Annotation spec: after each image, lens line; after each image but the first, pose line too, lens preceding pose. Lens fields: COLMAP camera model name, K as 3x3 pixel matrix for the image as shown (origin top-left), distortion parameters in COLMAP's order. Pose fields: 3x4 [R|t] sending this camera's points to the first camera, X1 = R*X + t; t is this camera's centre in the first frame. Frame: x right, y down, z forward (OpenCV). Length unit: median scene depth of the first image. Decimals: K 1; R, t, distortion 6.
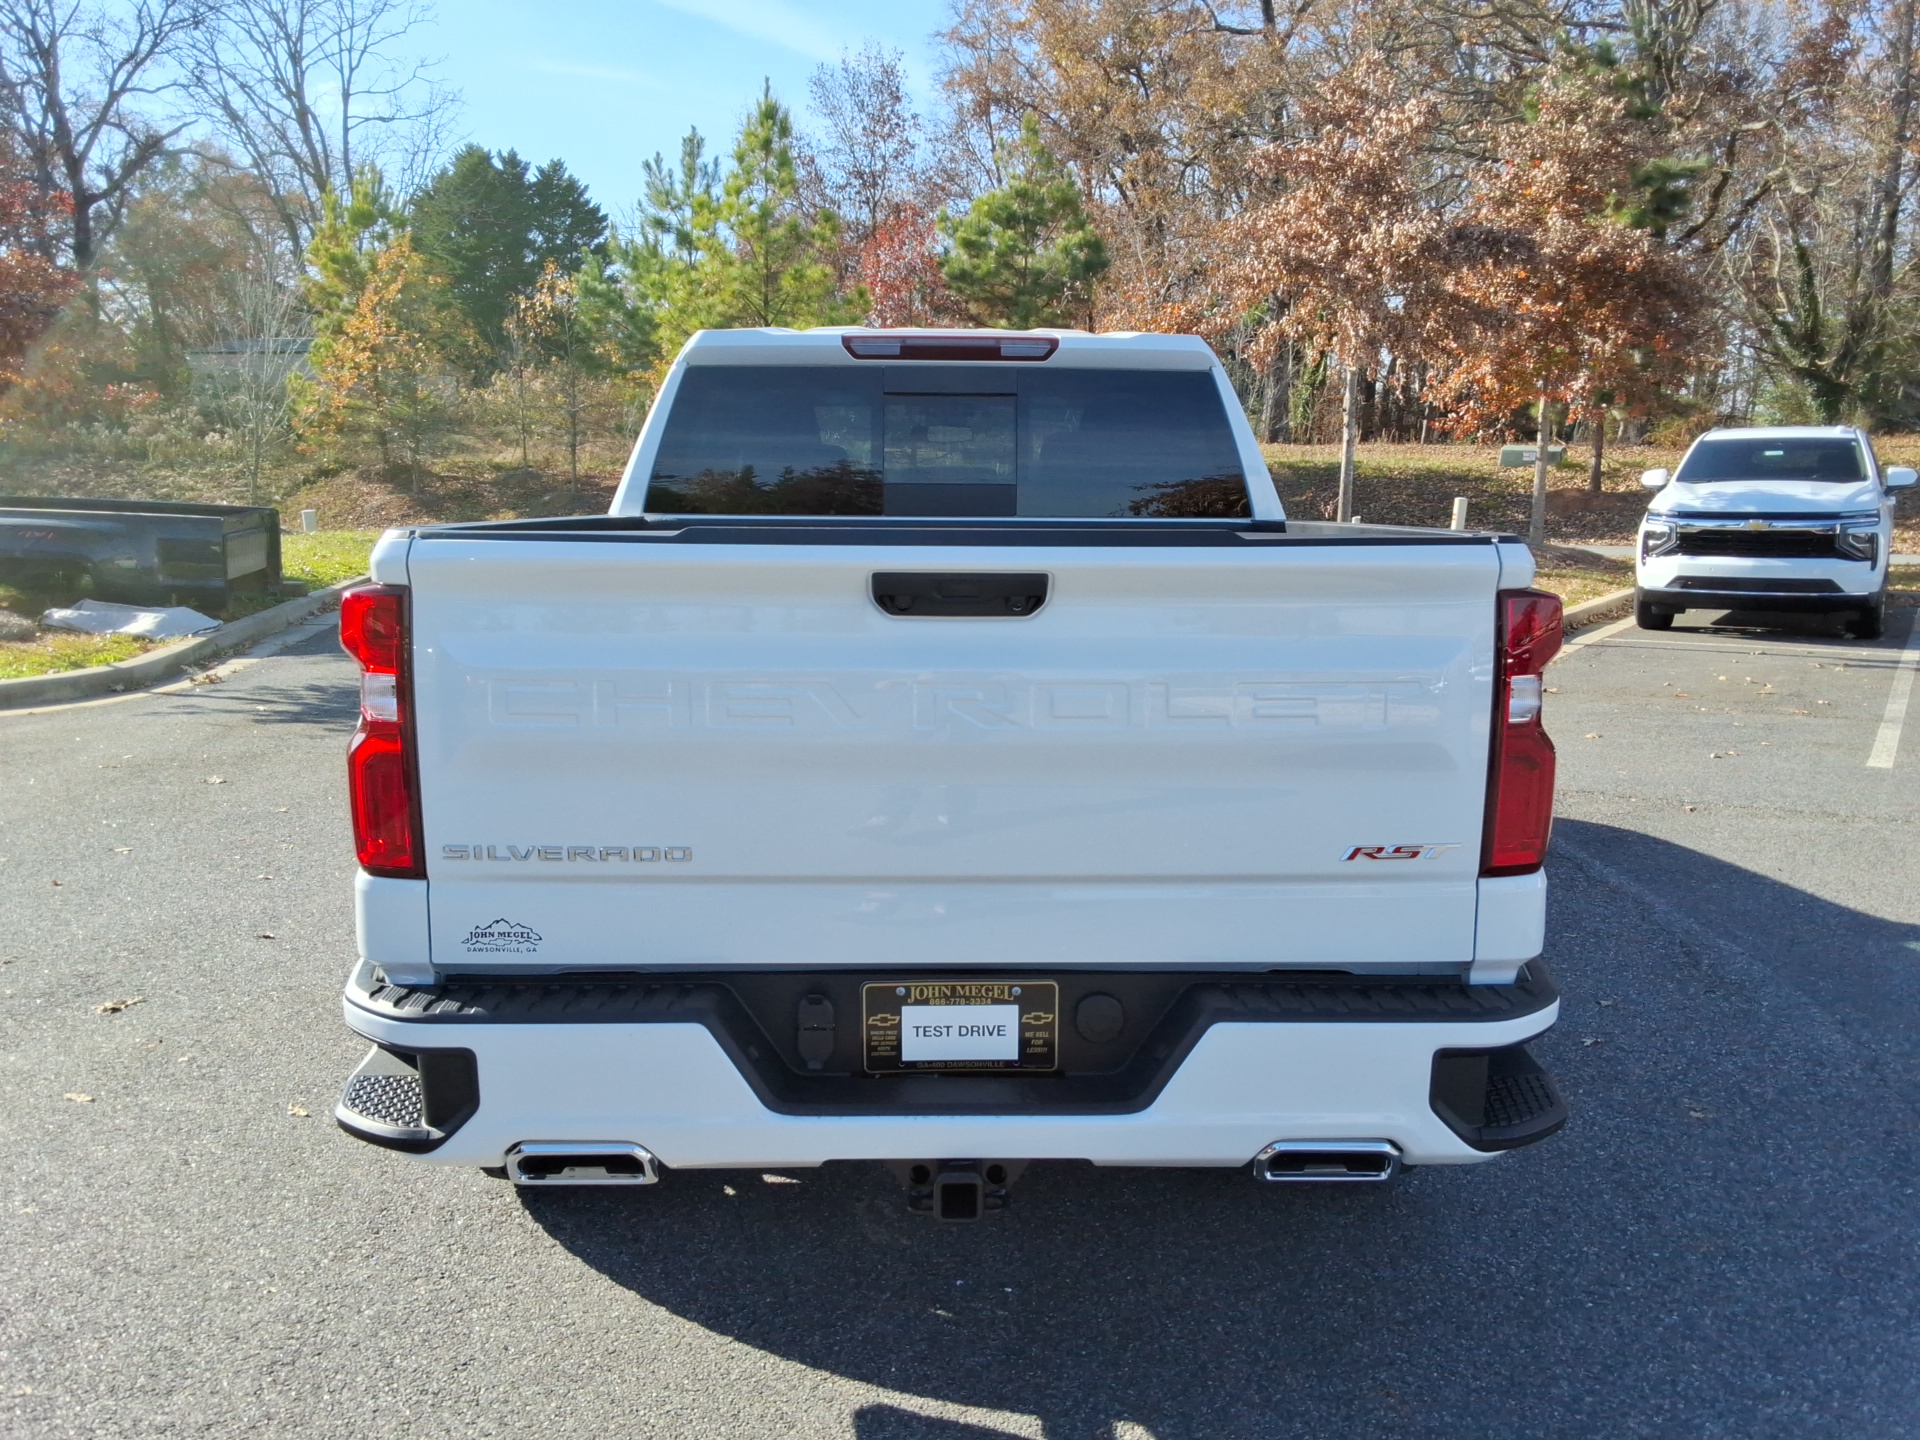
lens RADIAL K [[1538.6, 0, 977.8], [0, 1538.6, 697.4], [0, 0, 1]] dist [0.099121, -0.152974]
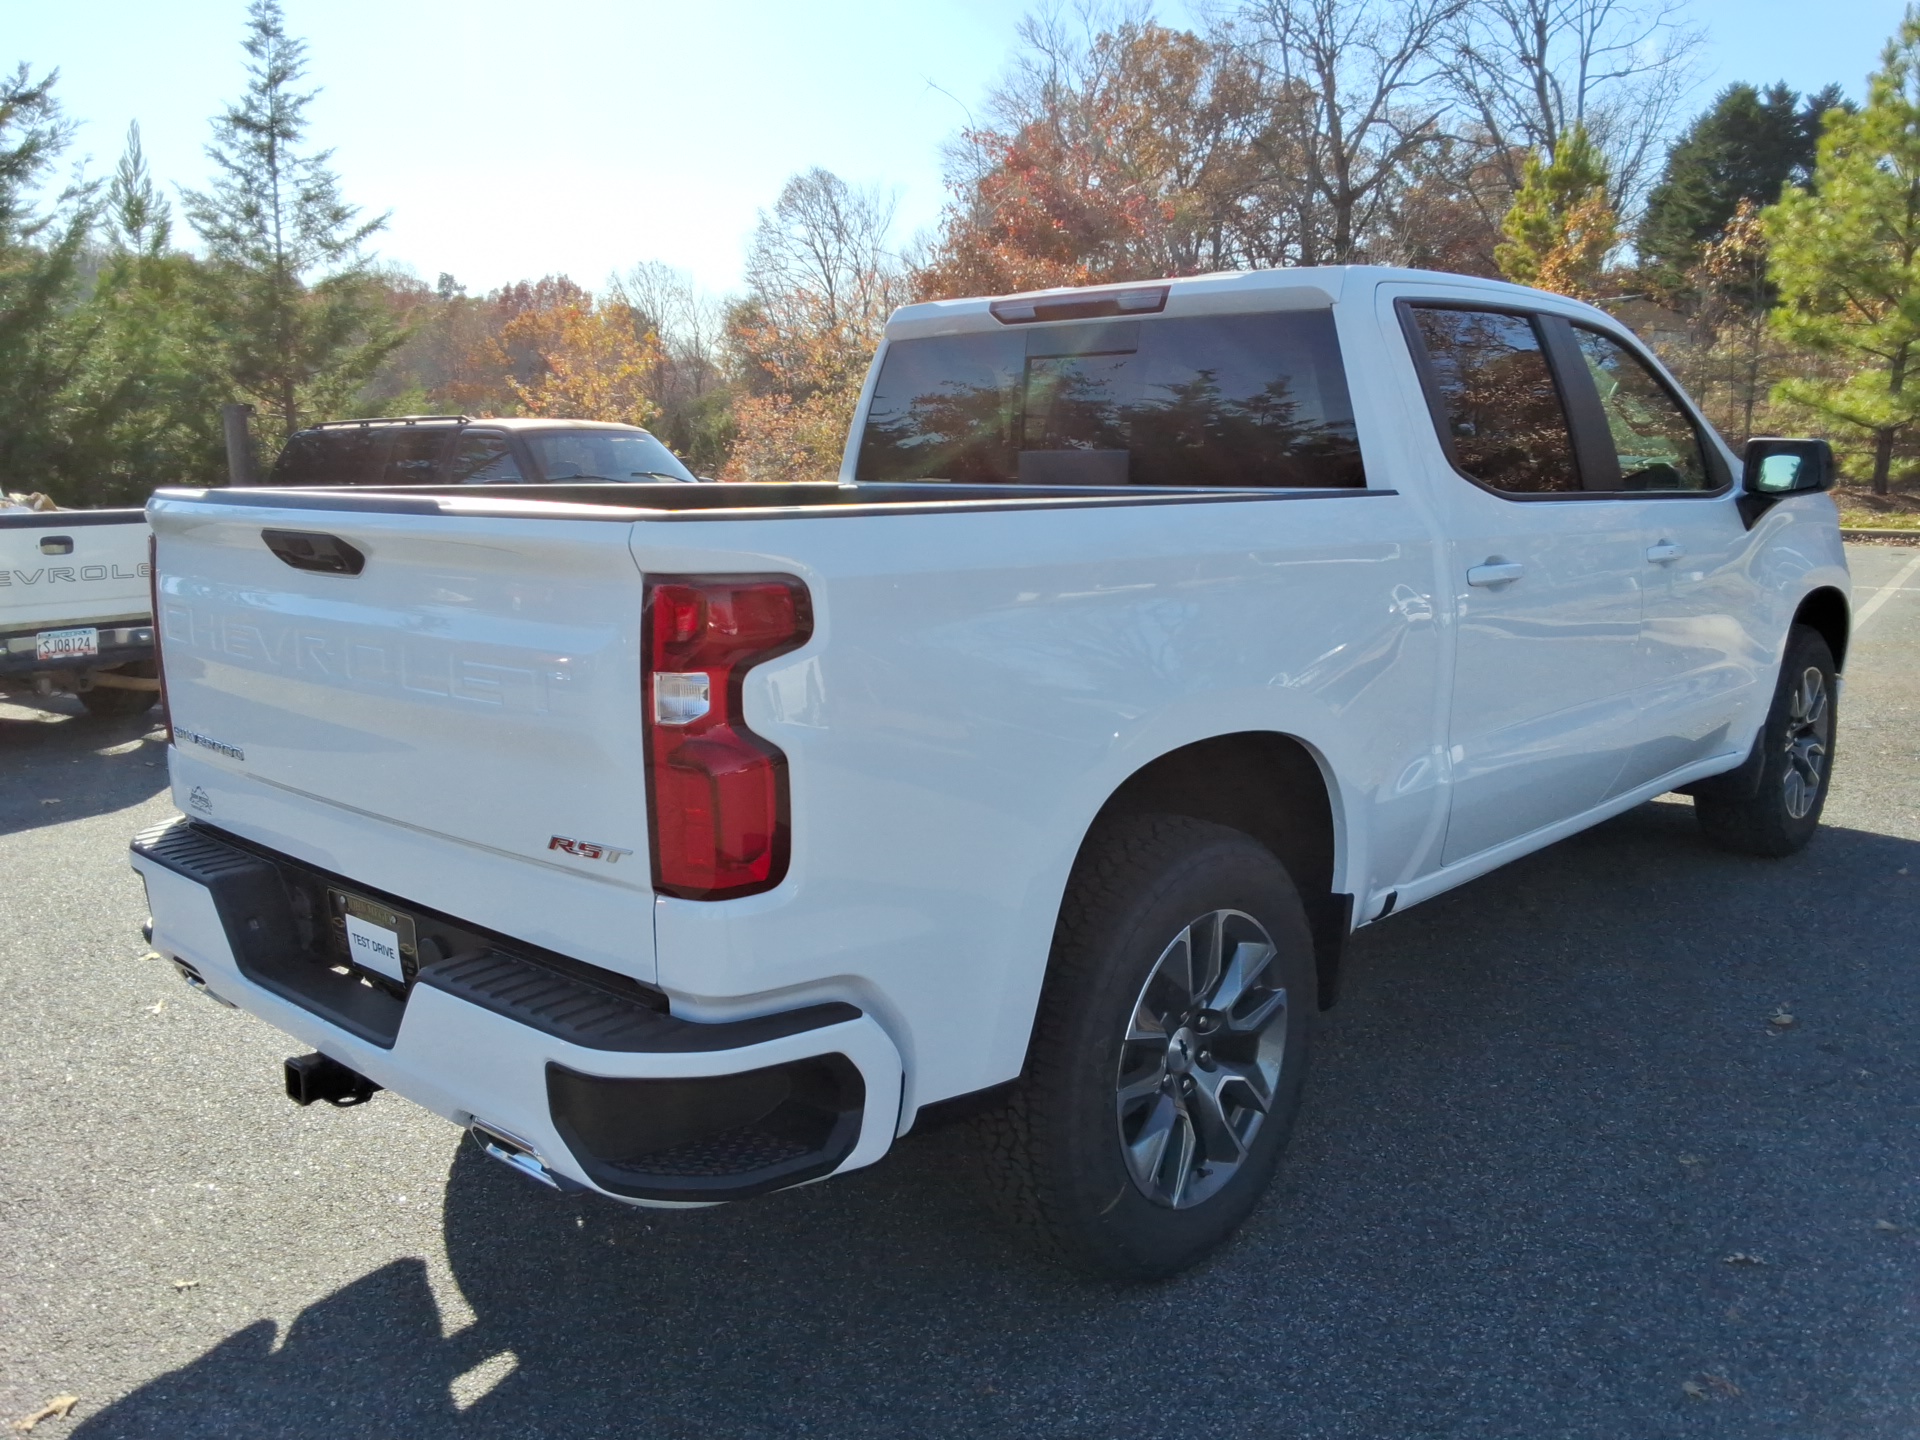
lens RADIAL K [[1538.6, 0, 979.2], [0, 1538.6, 694.9], [0, 0, 1]] dist [0.099121, -0.152974]
pose [[0.730927, 0.095537, -0.675736, 0.071880], [-0.081064, 0.995297, 0.053032, -0.004059], [0.677624, 0.016015, 0.735234, 0.031726]]
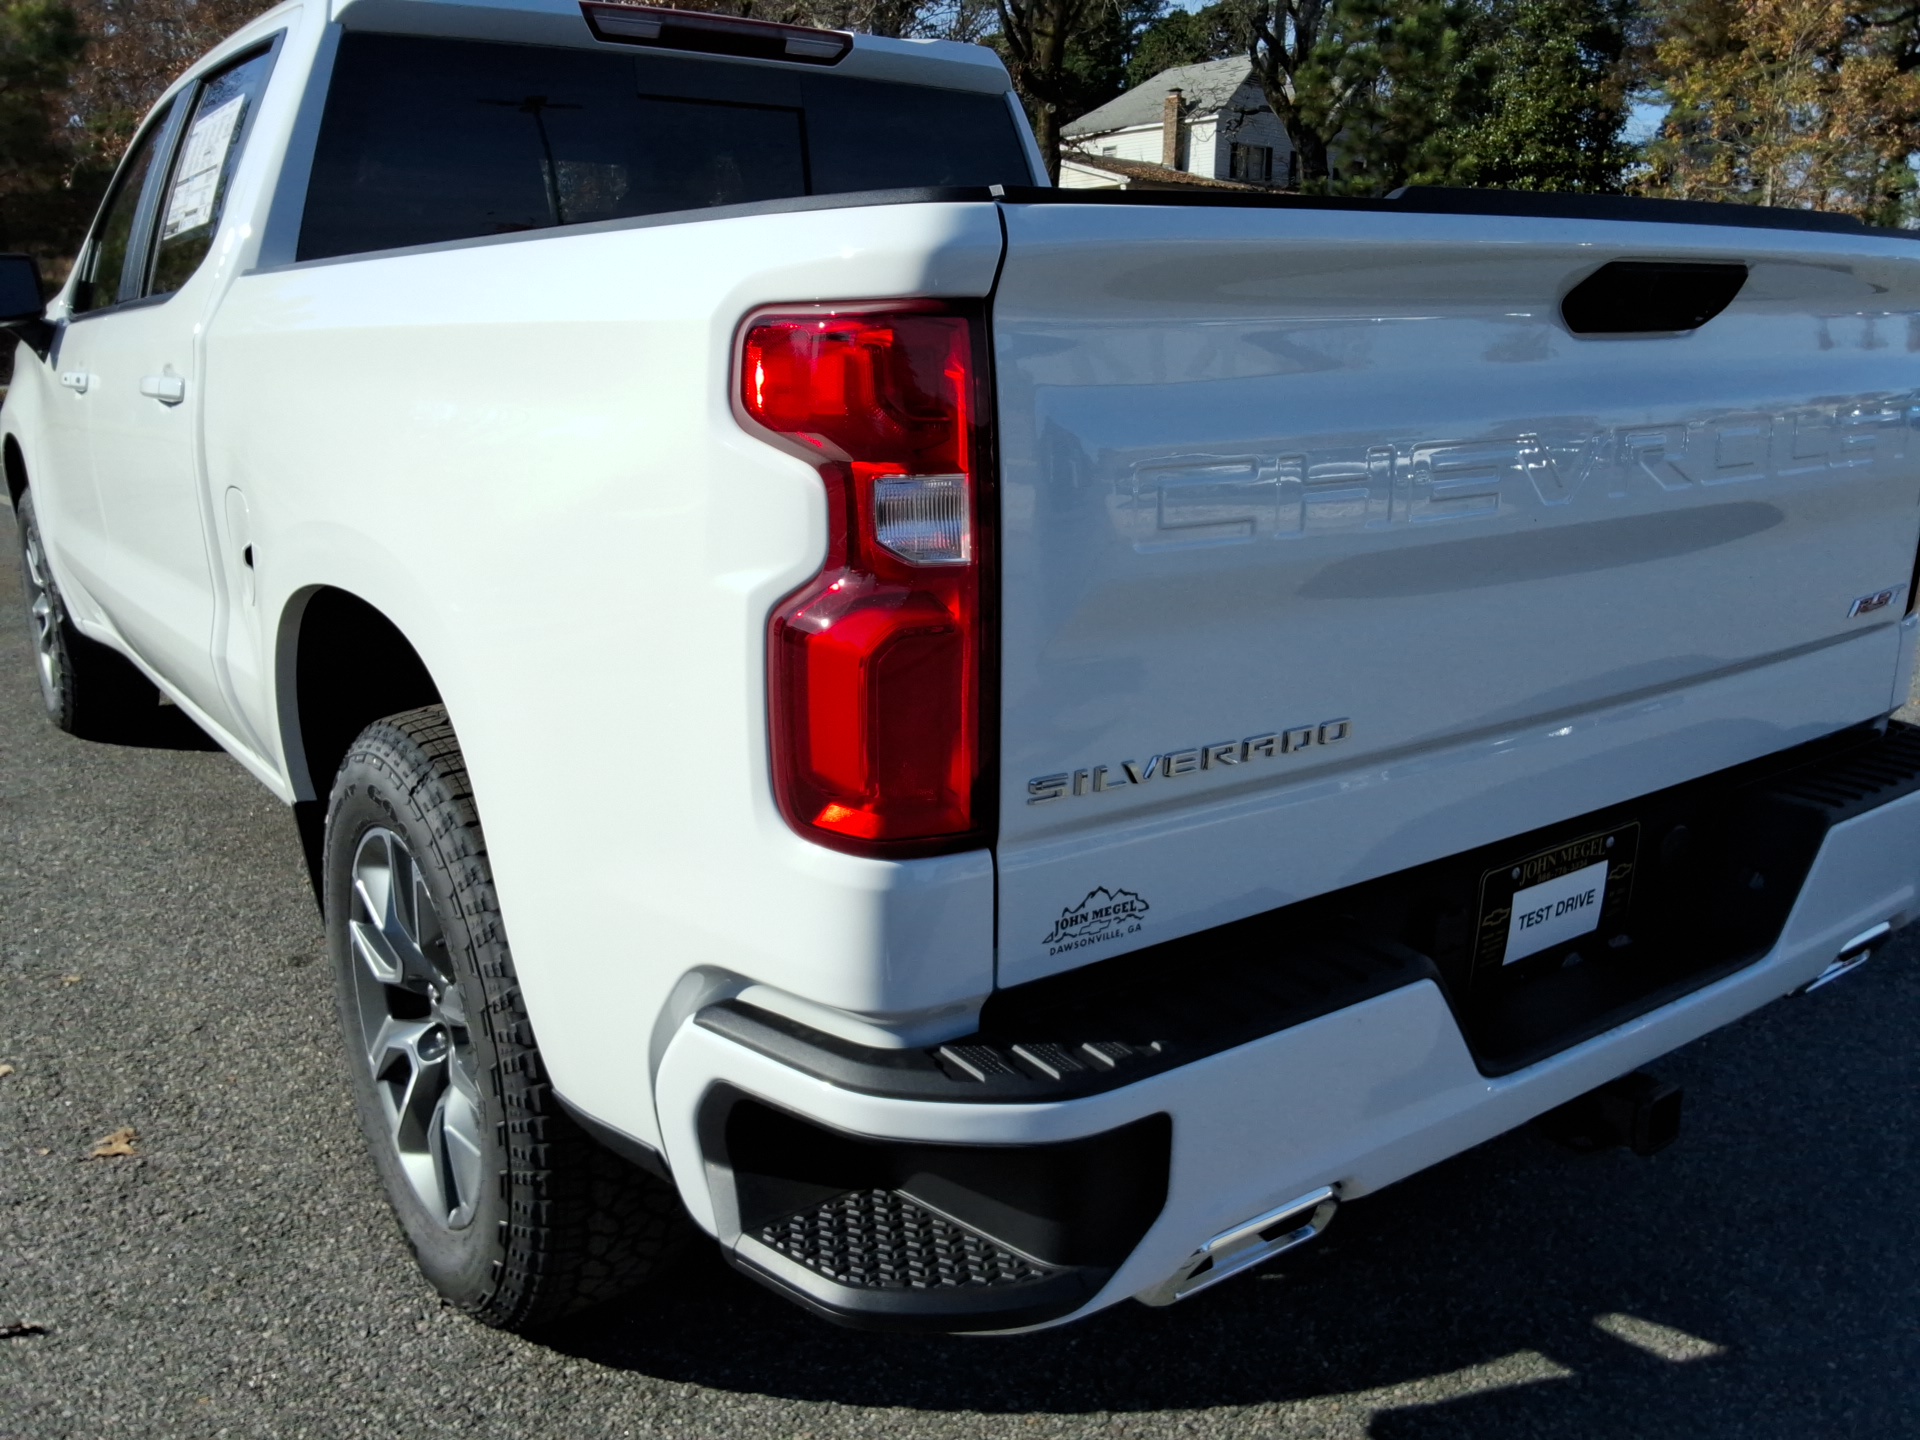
lens RADIAL K [[1538.6, 0, 958.4], [0, 1538.6, 717.6], [0, 0, 1]] dist [0.099121, -0.152974]
pose [[0.820479, -0.154783, 0.550325, -0.044555], [0.091889, 0.985839, 0.140278, -0.000568], [-0.564244, -0.064527, 0.823083, 0.037685]]
